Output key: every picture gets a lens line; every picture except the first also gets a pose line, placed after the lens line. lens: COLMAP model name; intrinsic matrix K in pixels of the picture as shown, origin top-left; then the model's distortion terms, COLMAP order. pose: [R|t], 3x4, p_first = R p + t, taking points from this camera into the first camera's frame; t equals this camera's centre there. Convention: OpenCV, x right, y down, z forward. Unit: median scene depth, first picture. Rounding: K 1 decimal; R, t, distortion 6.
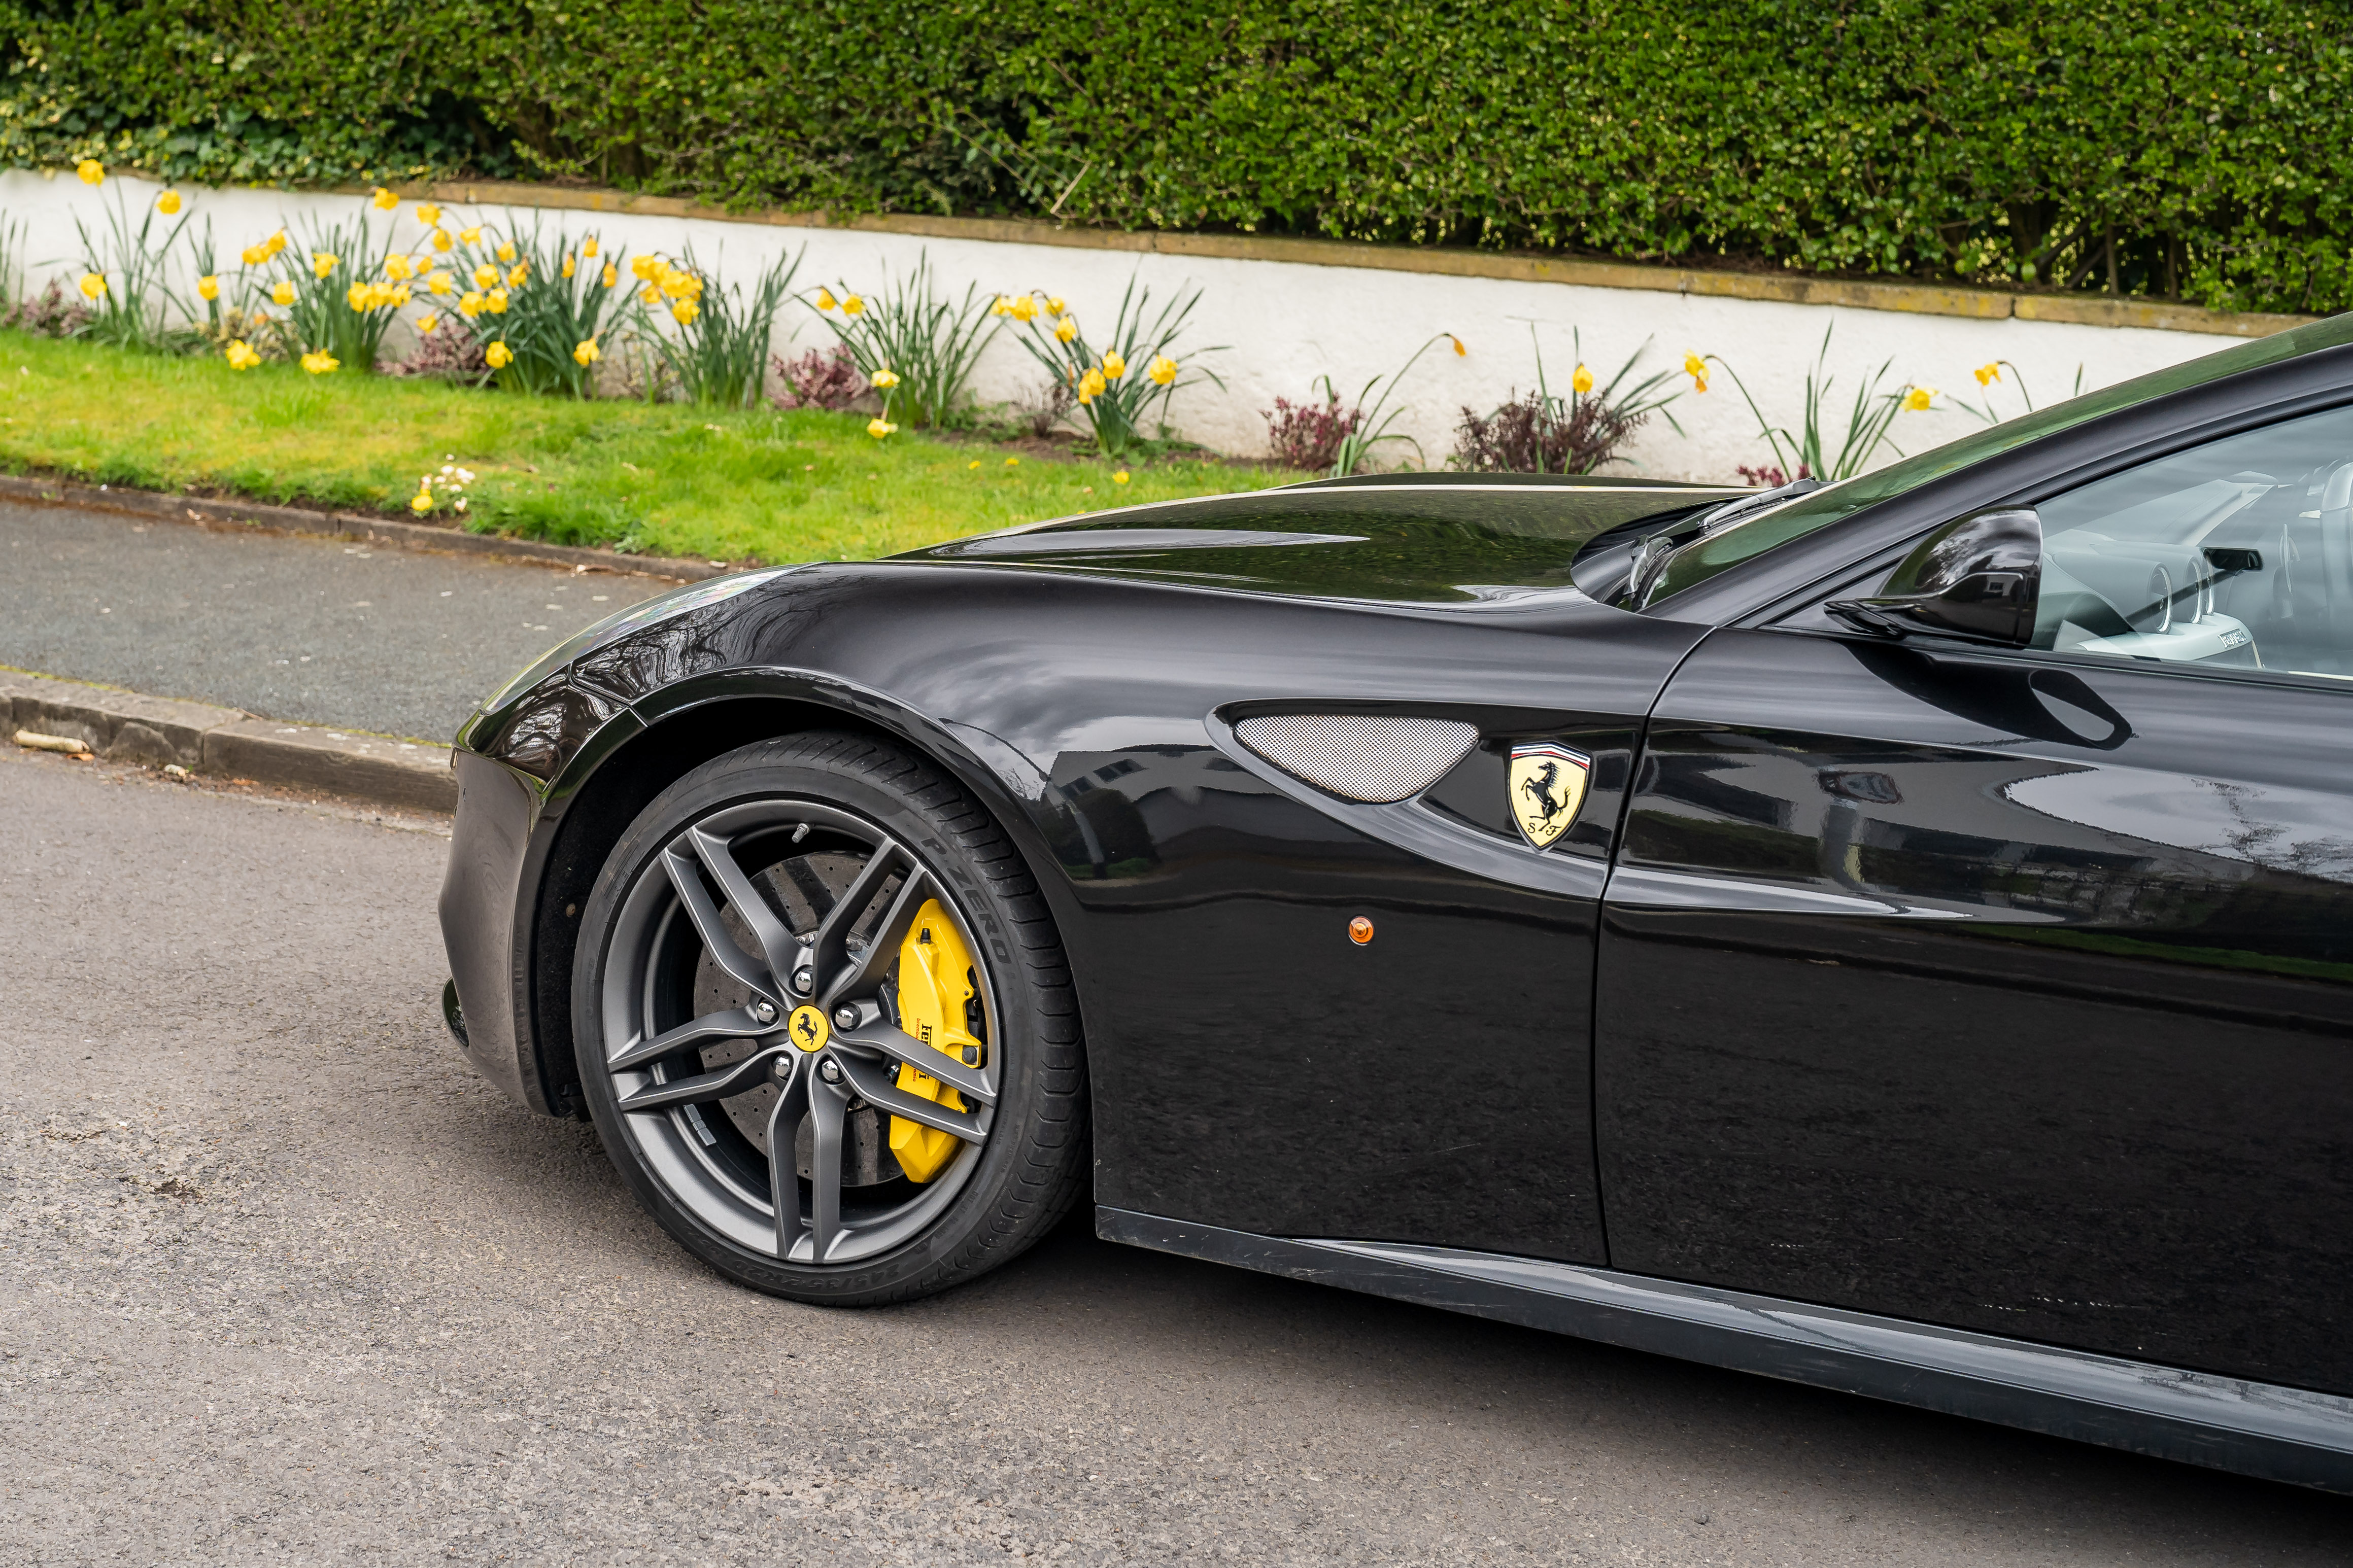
lens RADIAL K [[4157.9, 0, 1176.0], [0, 4157.9, 500.2], [0, 0, 1]] dist [0.021944, 0.402988]
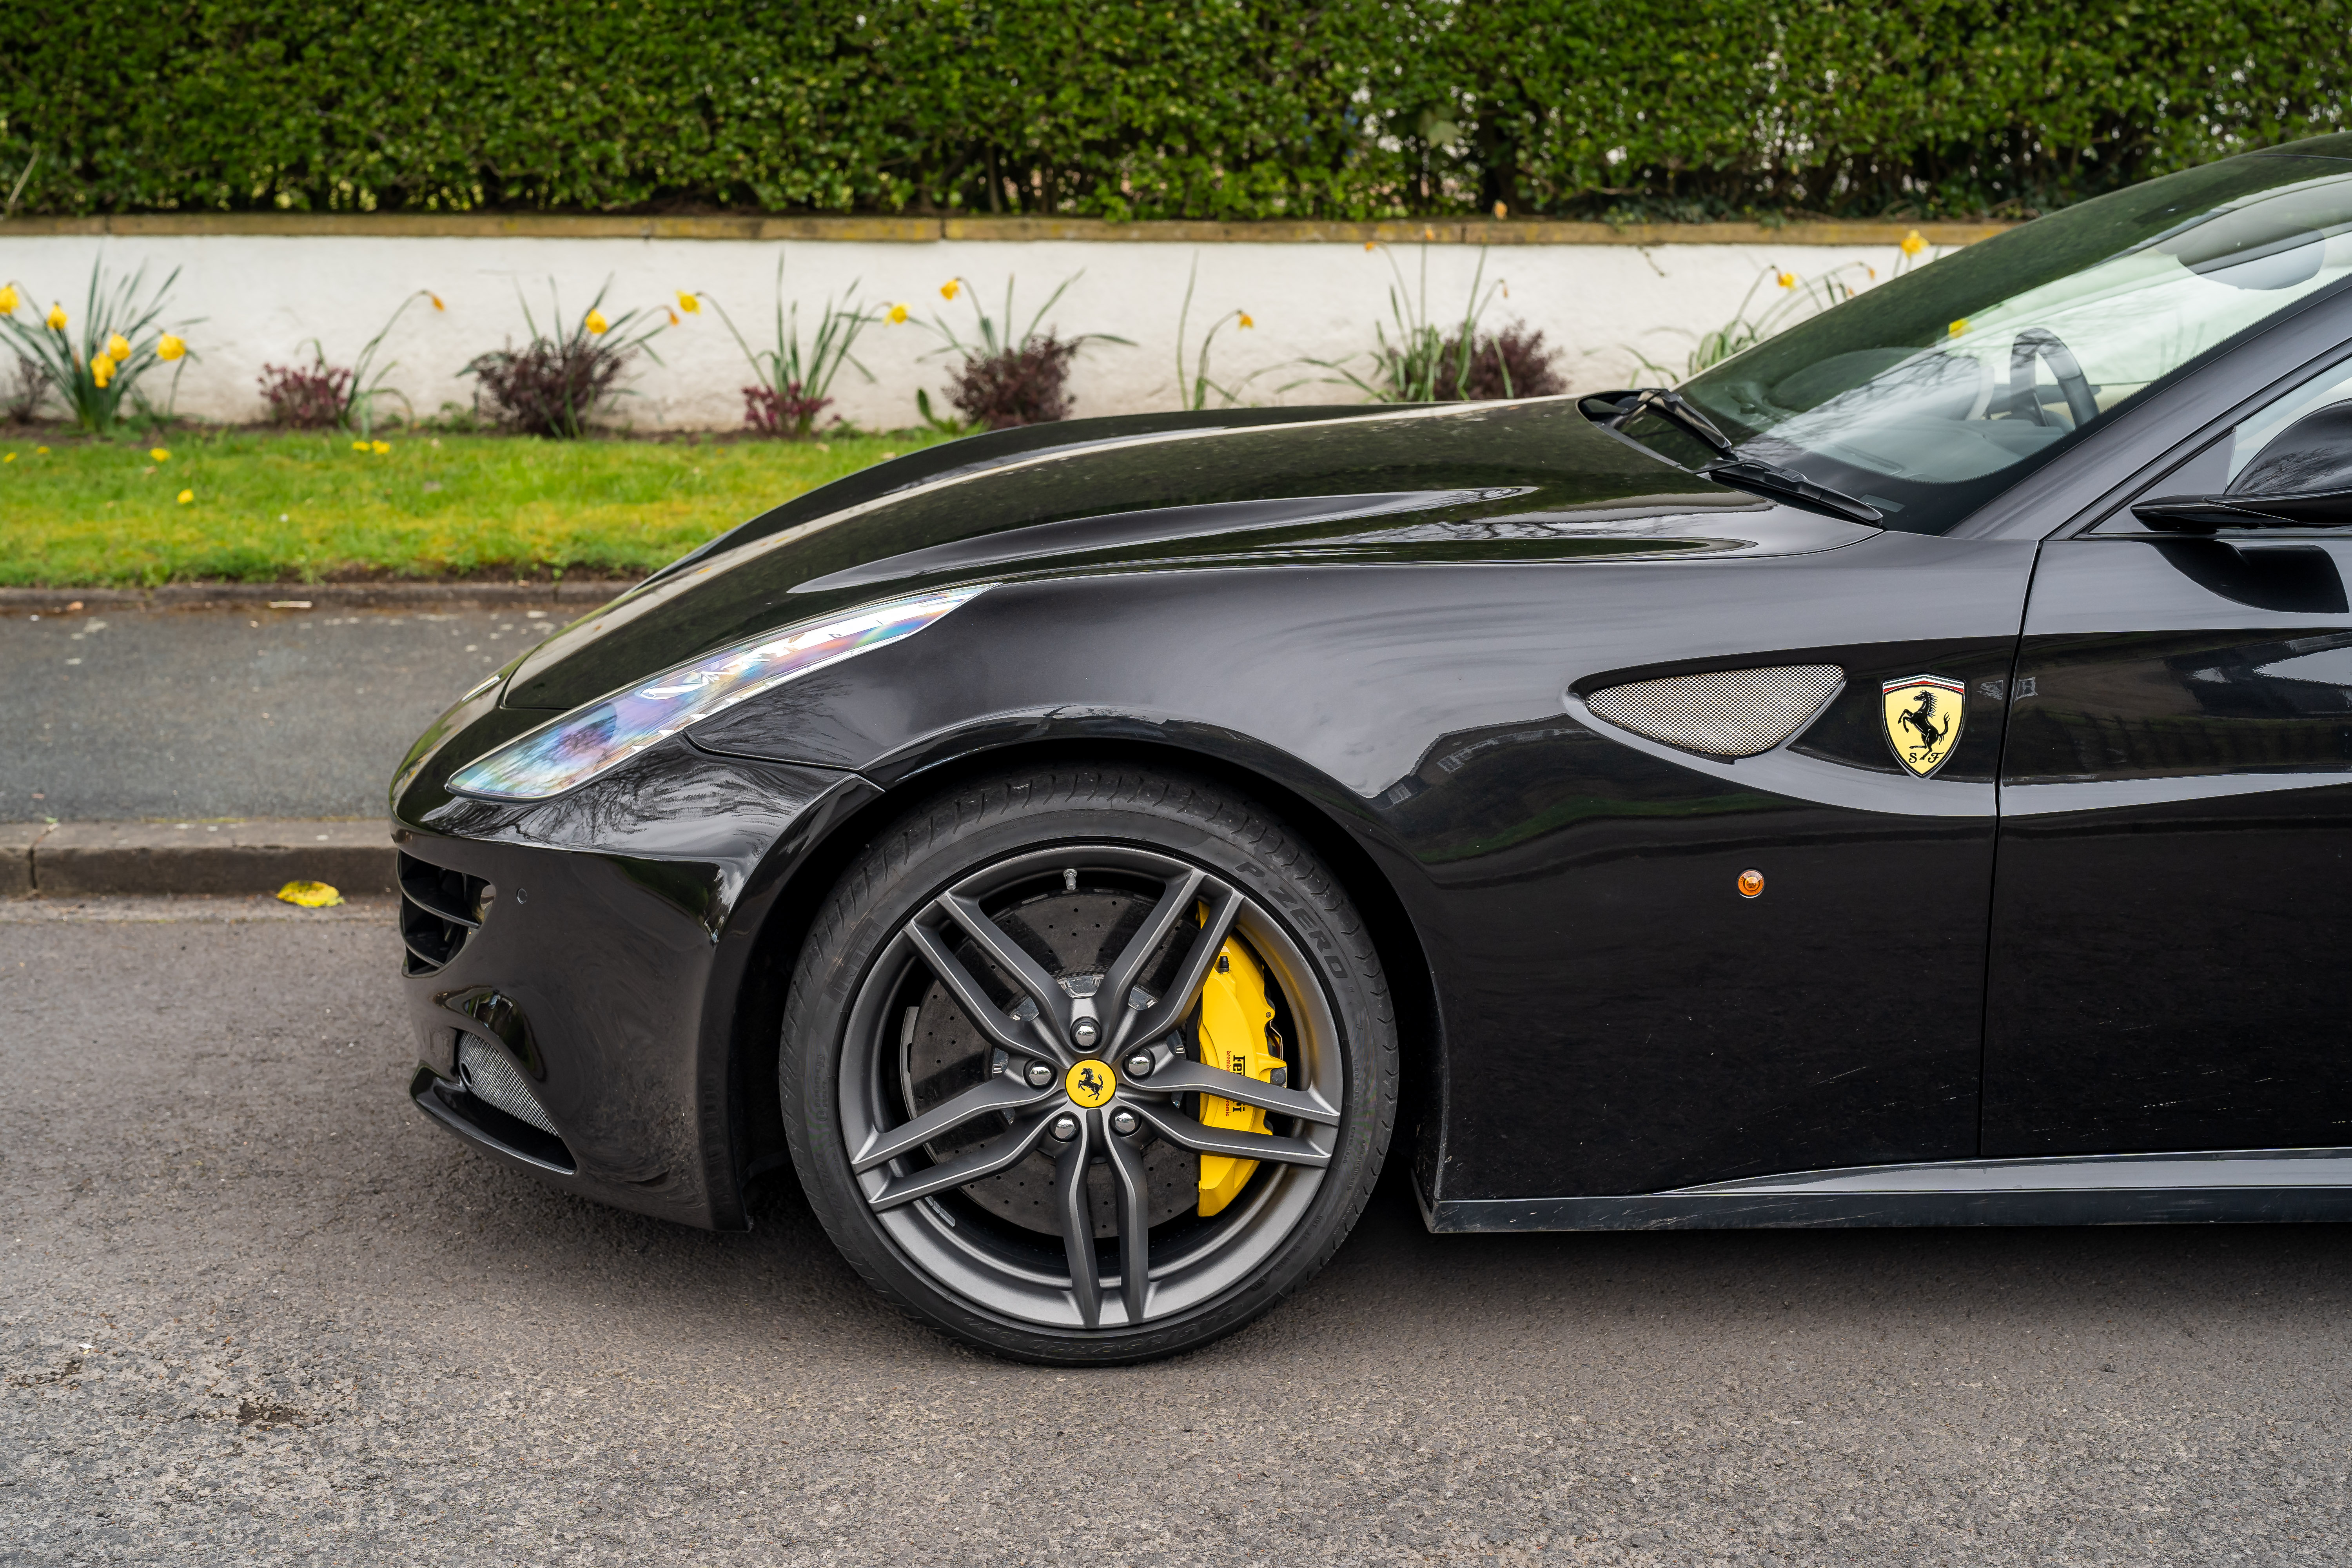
lens RADIAL K [[3185.0, 0, 1274.0], [0, 3185.0, 681.7], [0, 0, 1]] dist [0.032695, -0.045076]
pose [[0.855009, -0.141719, 0.498874, -0.185476], [0.093030, 0.988247, 0.121296, -0.020965], [-0.510201, -0.057299, 0.858144, 0.173454]]
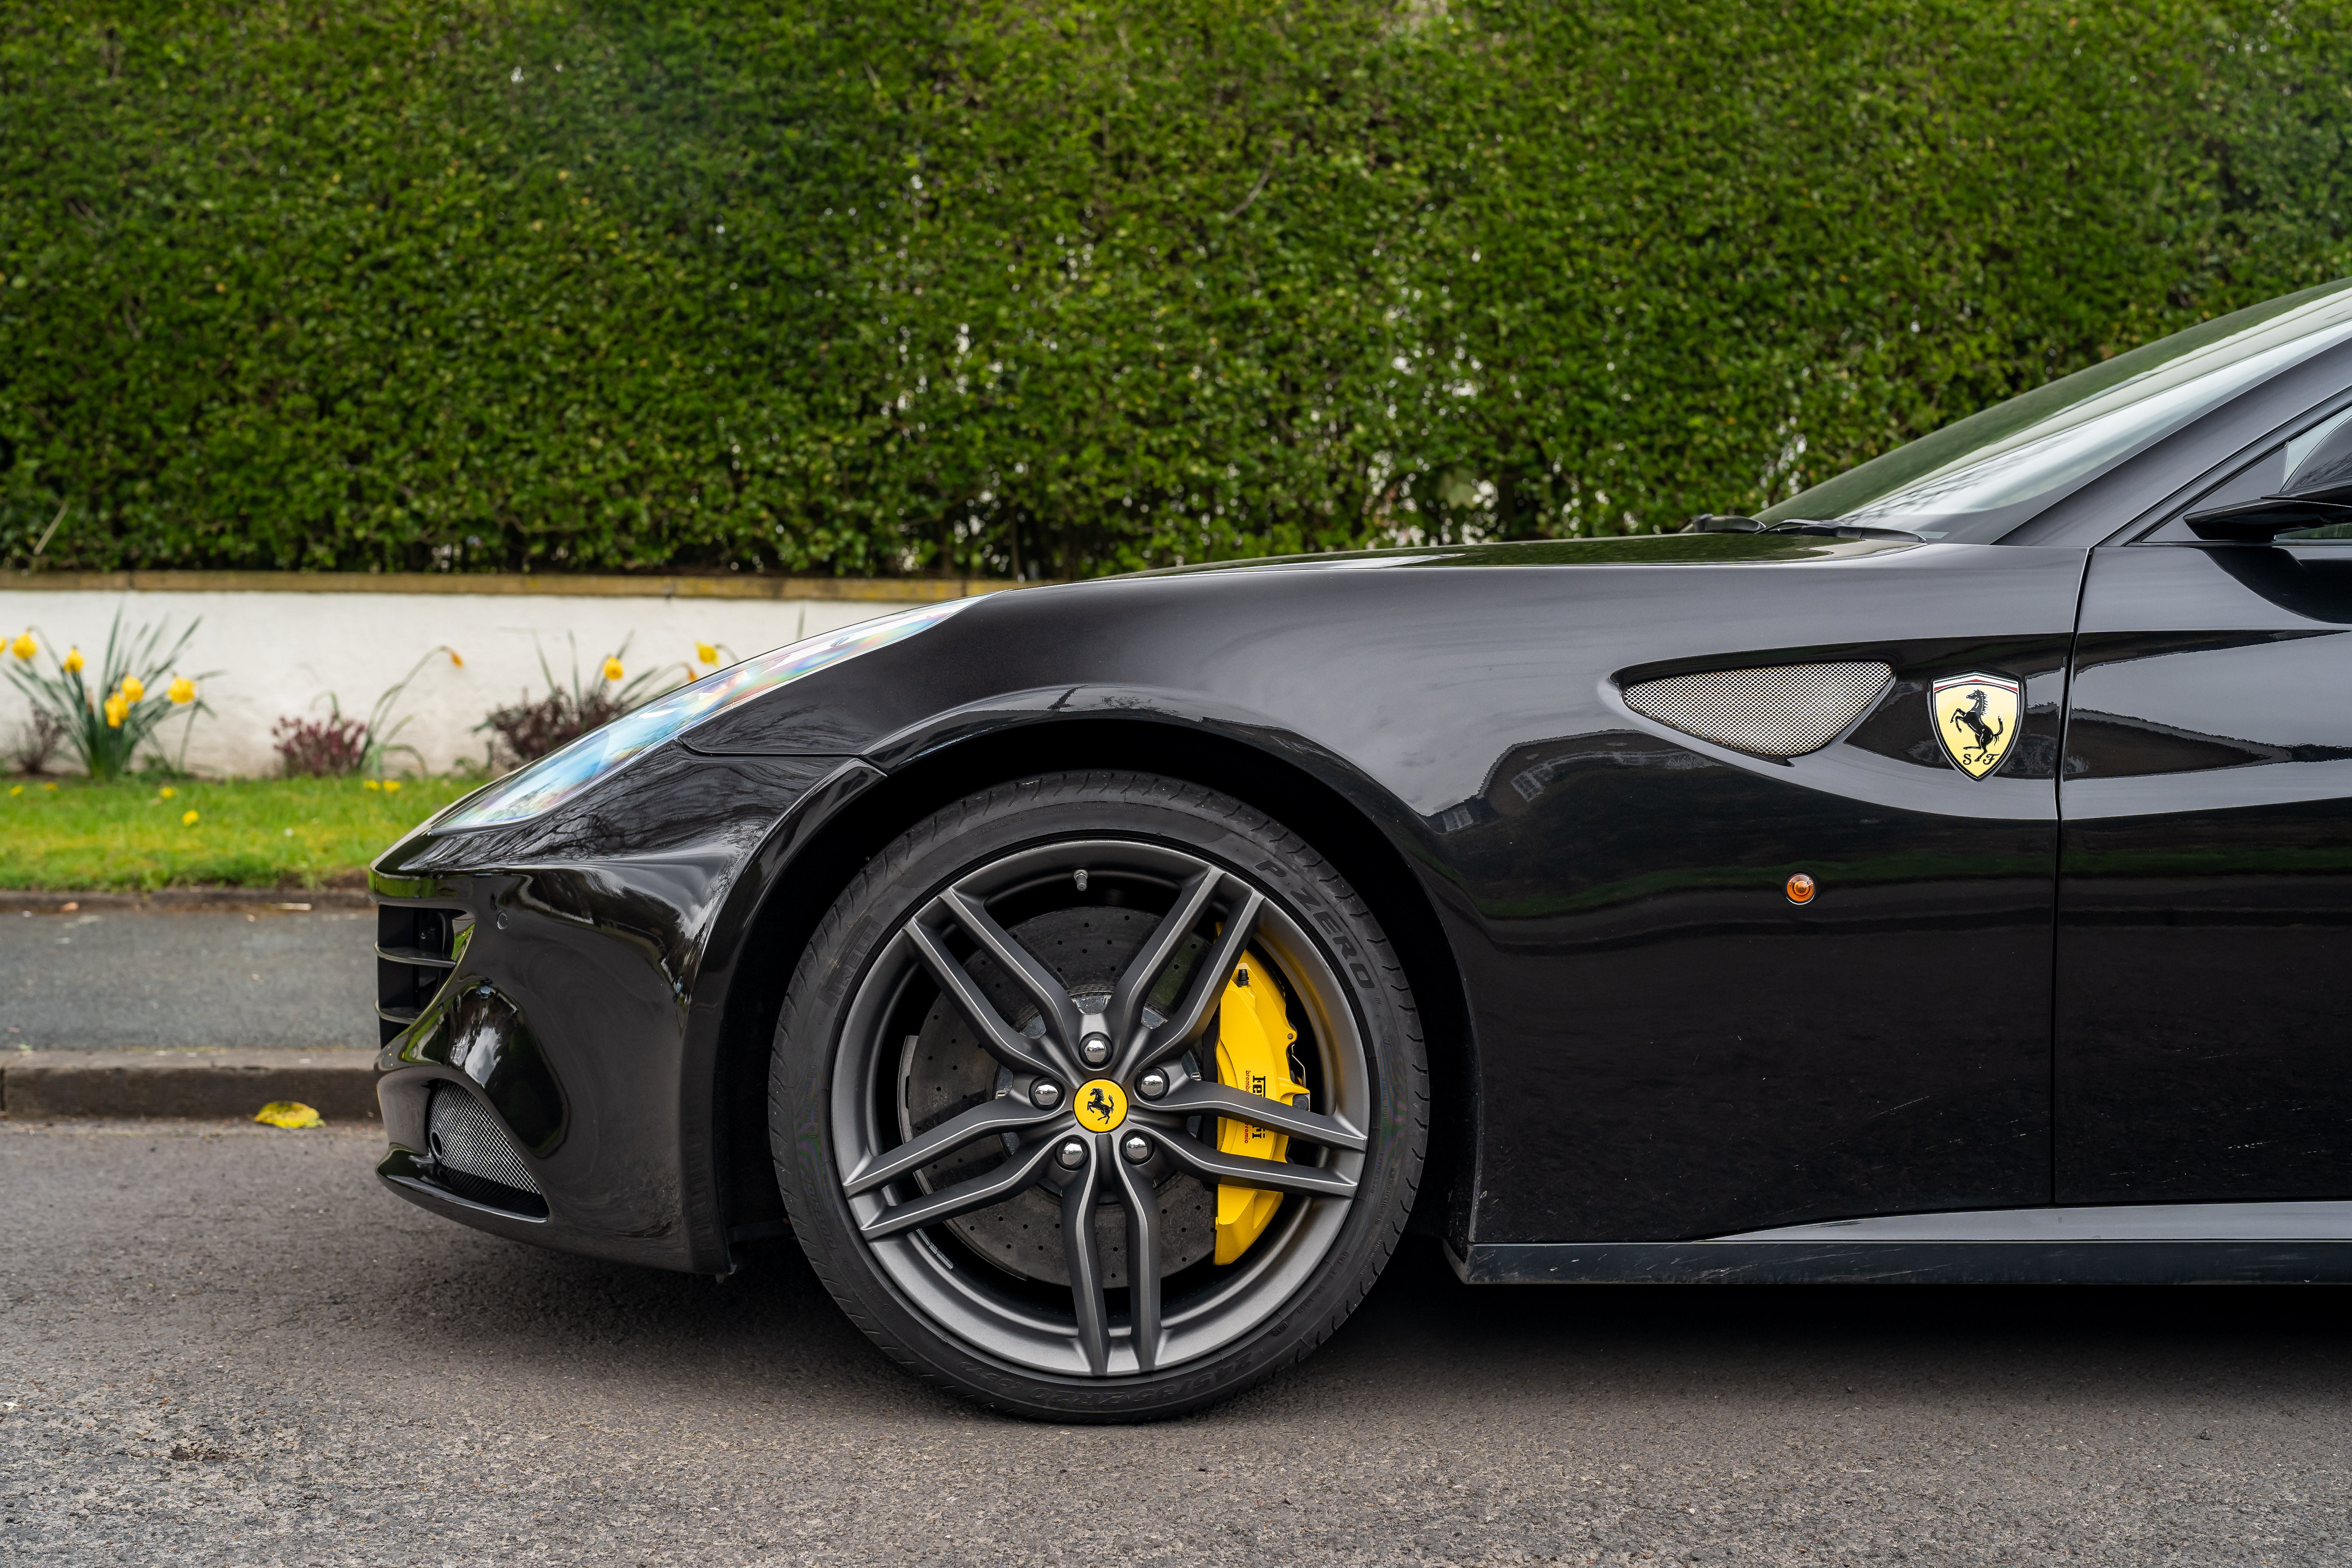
lens RADIAL K [[3185.0, 0, 1274.0], [0, 3185.0, 681.7], [0, 0, 1]] dist [0.032695, -0.045076]
pose [[0.858284, -0.052061, 0.510527, -0.184139], [0.093319, 0.994087, -0.055514, 0.036936], [-0.504618, 0.095289, 0.858068, 0.186544]]
